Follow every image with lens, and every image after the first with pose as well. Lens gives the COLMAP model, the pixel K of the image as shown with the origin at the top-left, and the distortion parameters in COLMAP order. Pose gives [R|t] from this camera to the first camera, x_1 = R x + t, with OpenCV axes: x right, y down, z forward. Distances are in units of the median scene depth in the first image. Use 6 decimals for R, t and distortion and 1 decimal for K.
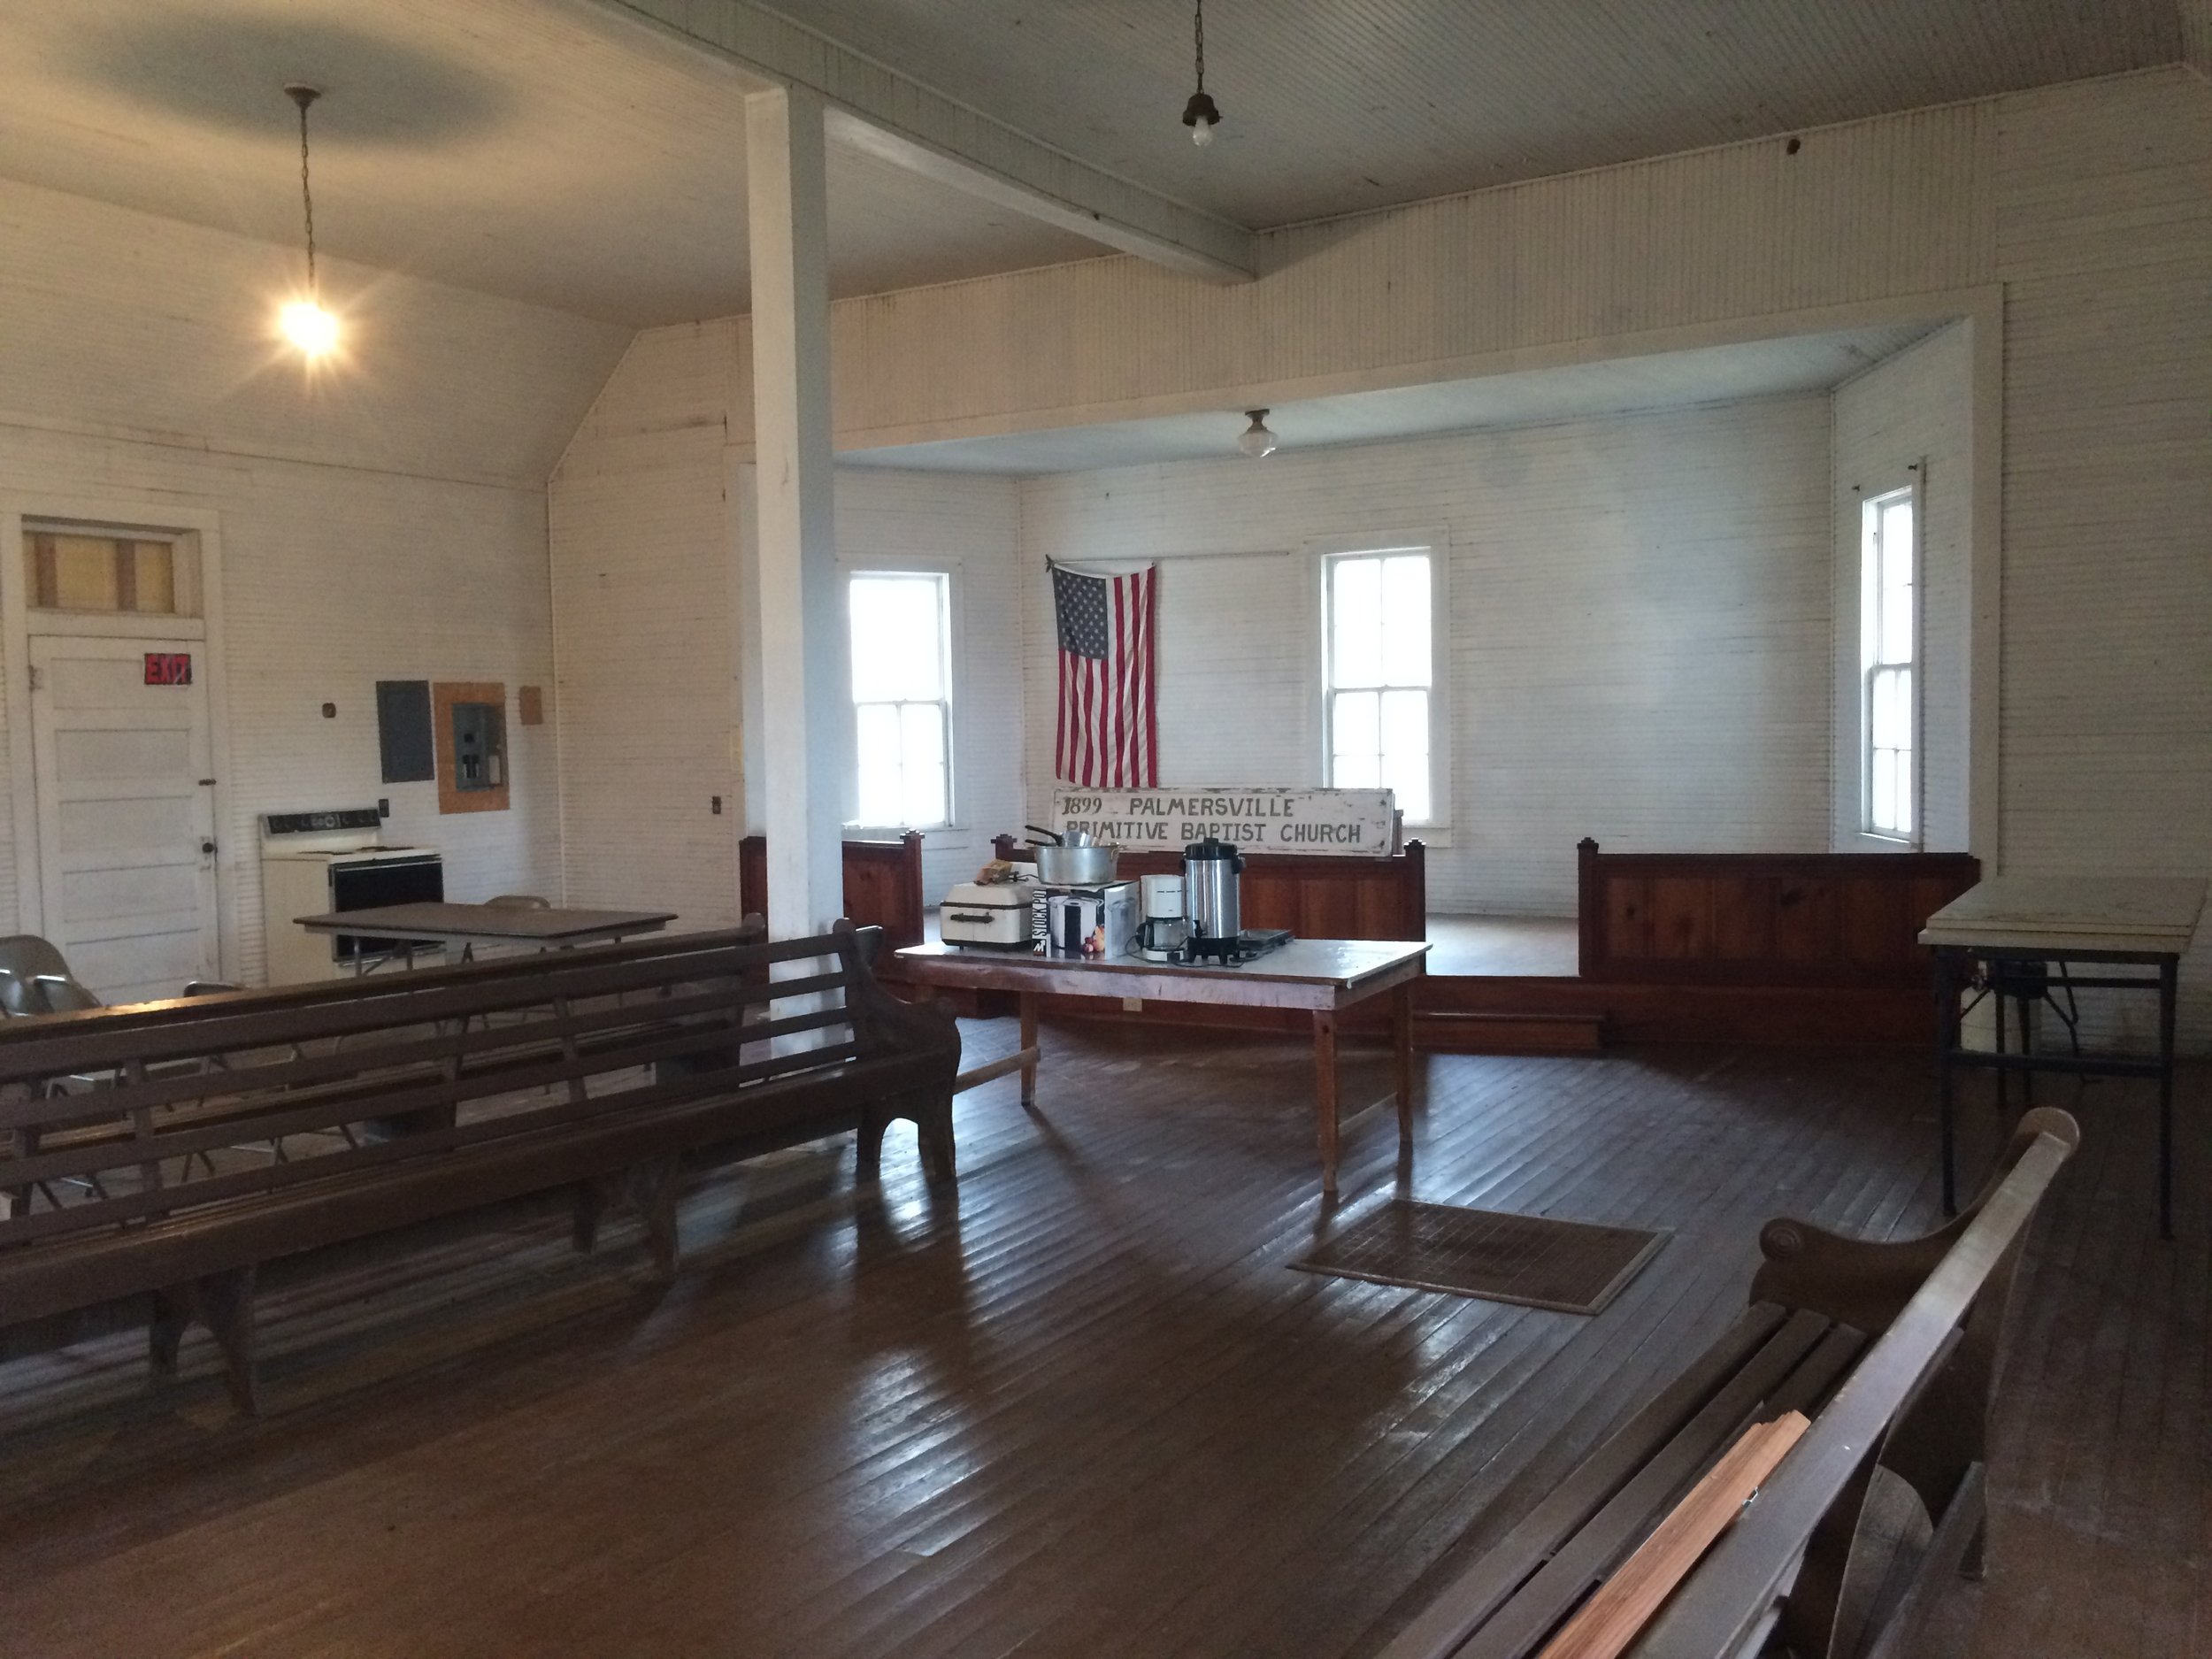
lens RADIAL K [[1916.5, 0, 1104.9], [0, 1916.5, 833.9], [0, 0, 1]] dist [0.049810, -0.001543]
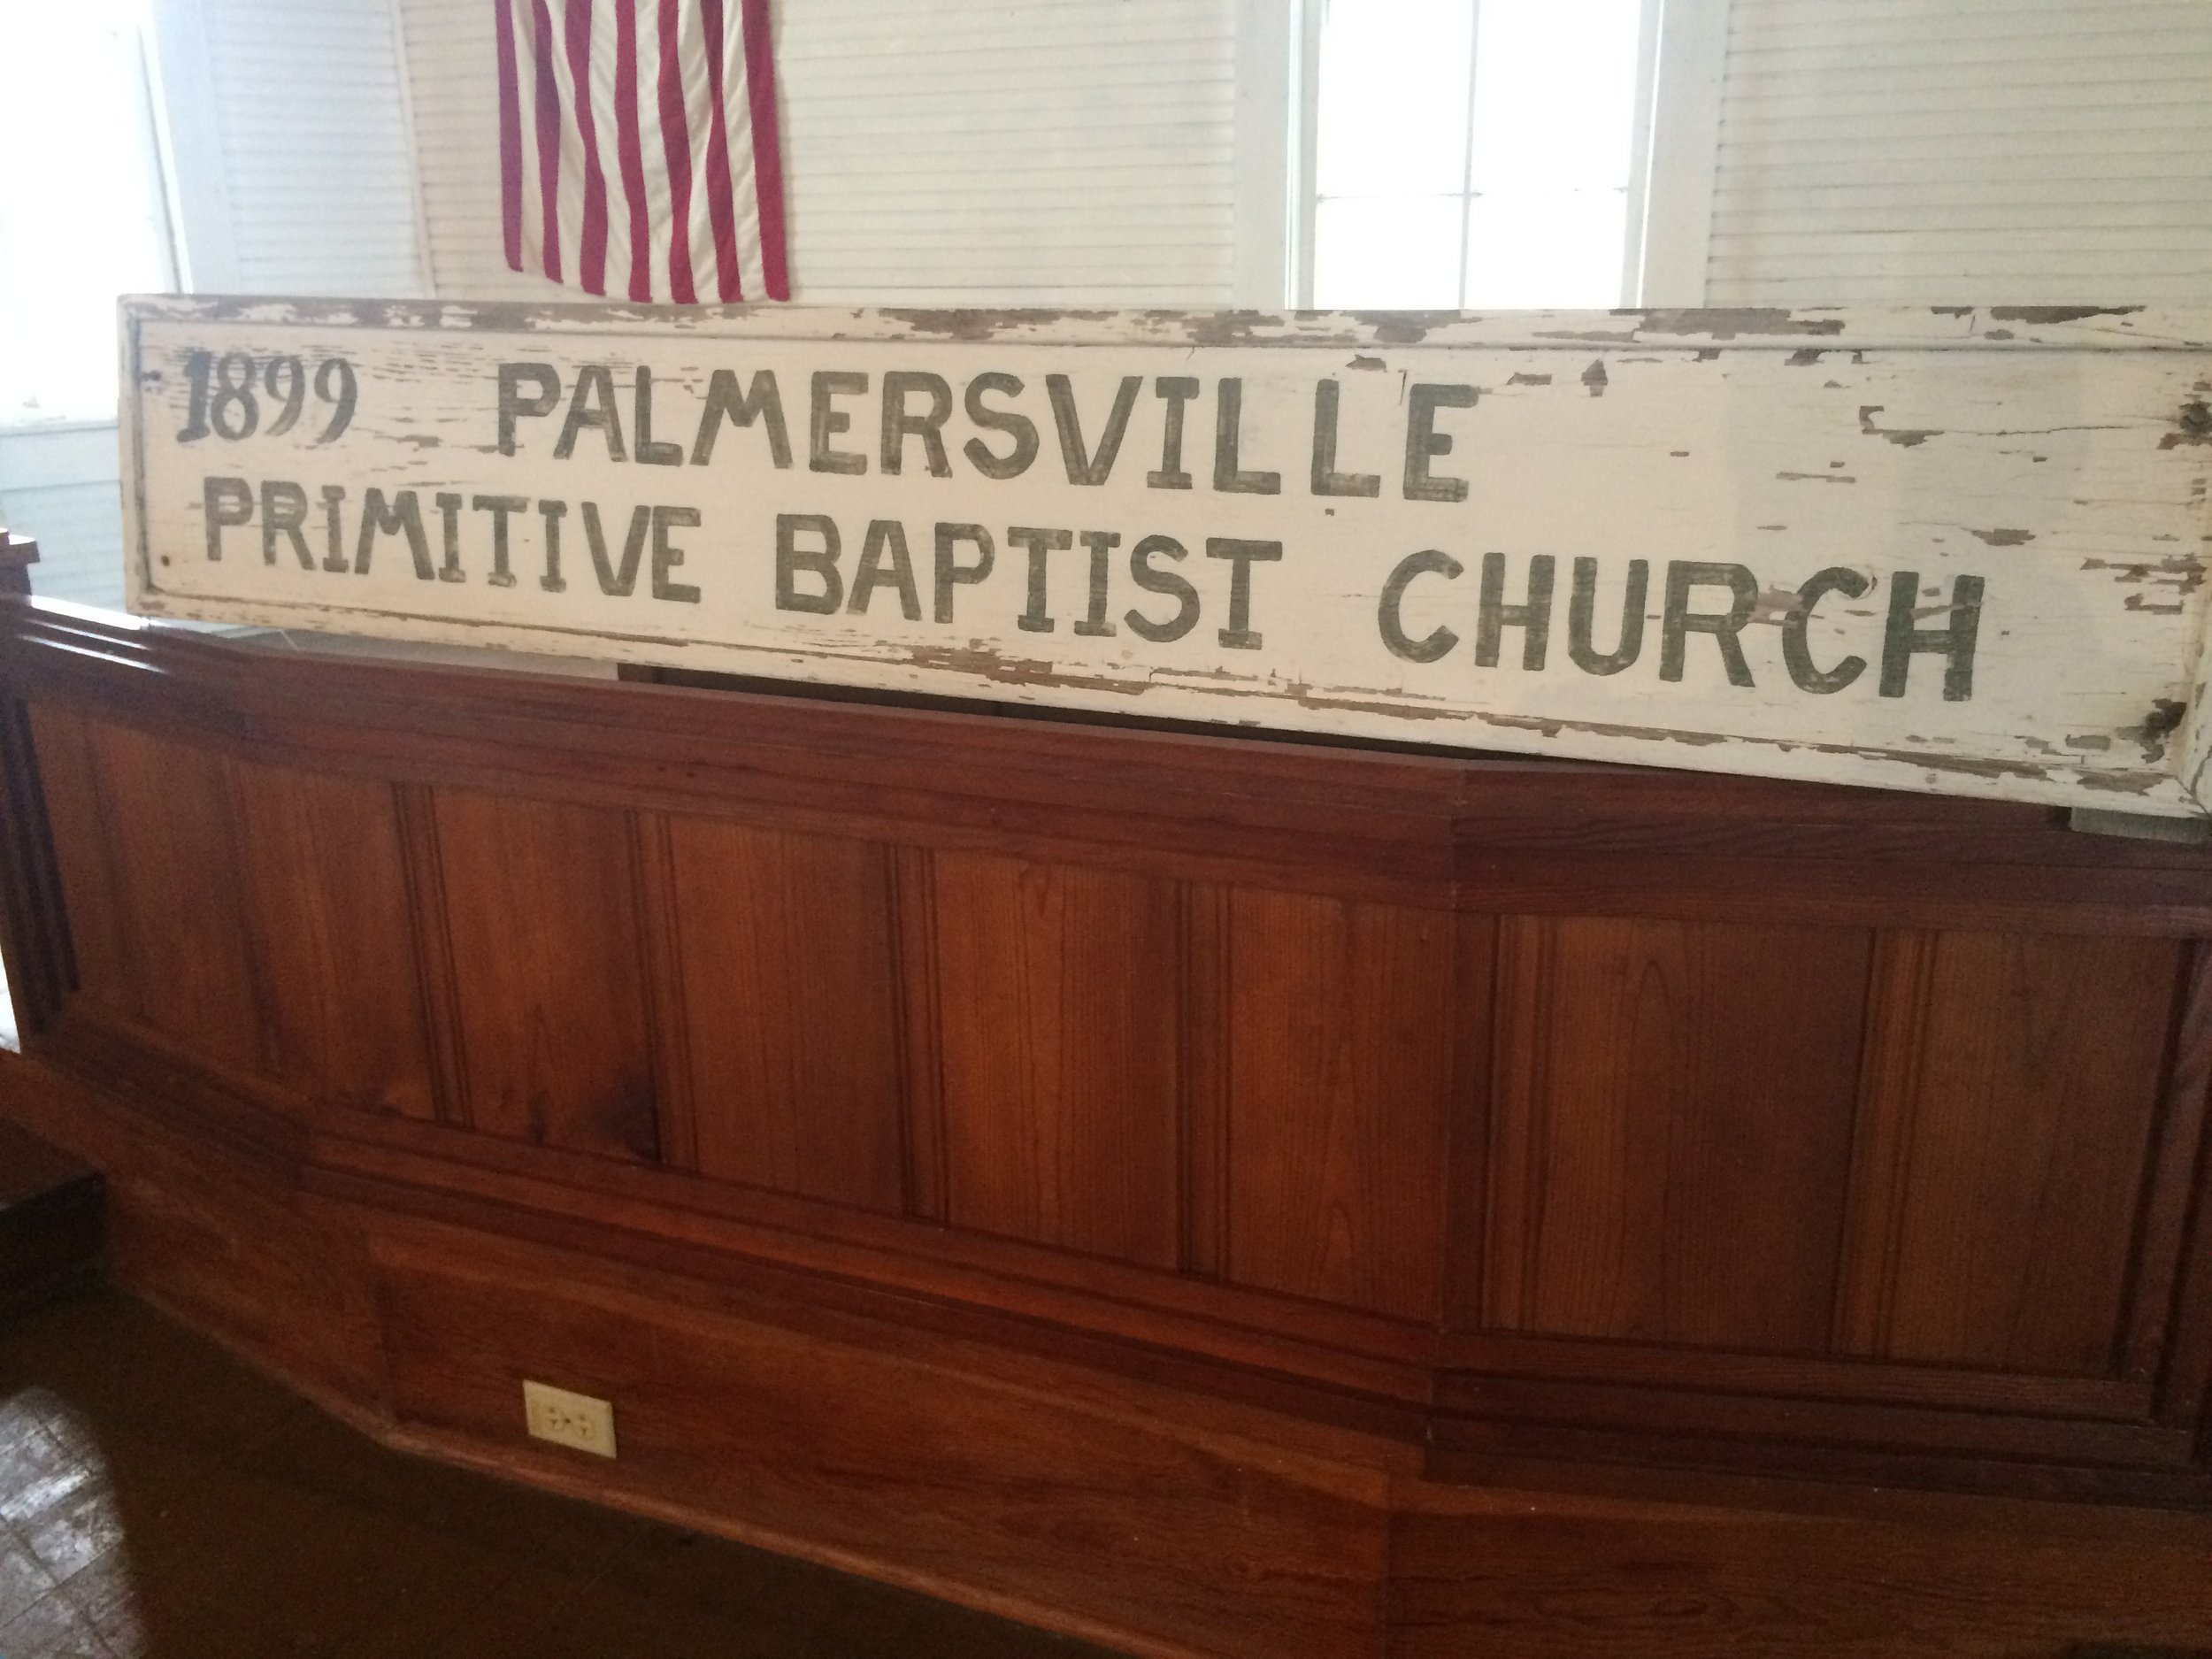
lens RADIAL K [[1916.5, 0, 1102.4], [0, 1916.5, 827.2], [0, 0, 1]] dist [0.049810, -0.001543]
pose [[0.991377, -0.034012, 0.126551, 0.046841], [0.002285, 0.970069, 0.242820, -0.020716], [-0.131022, -0.240437, 0.961781, 0.822793]]
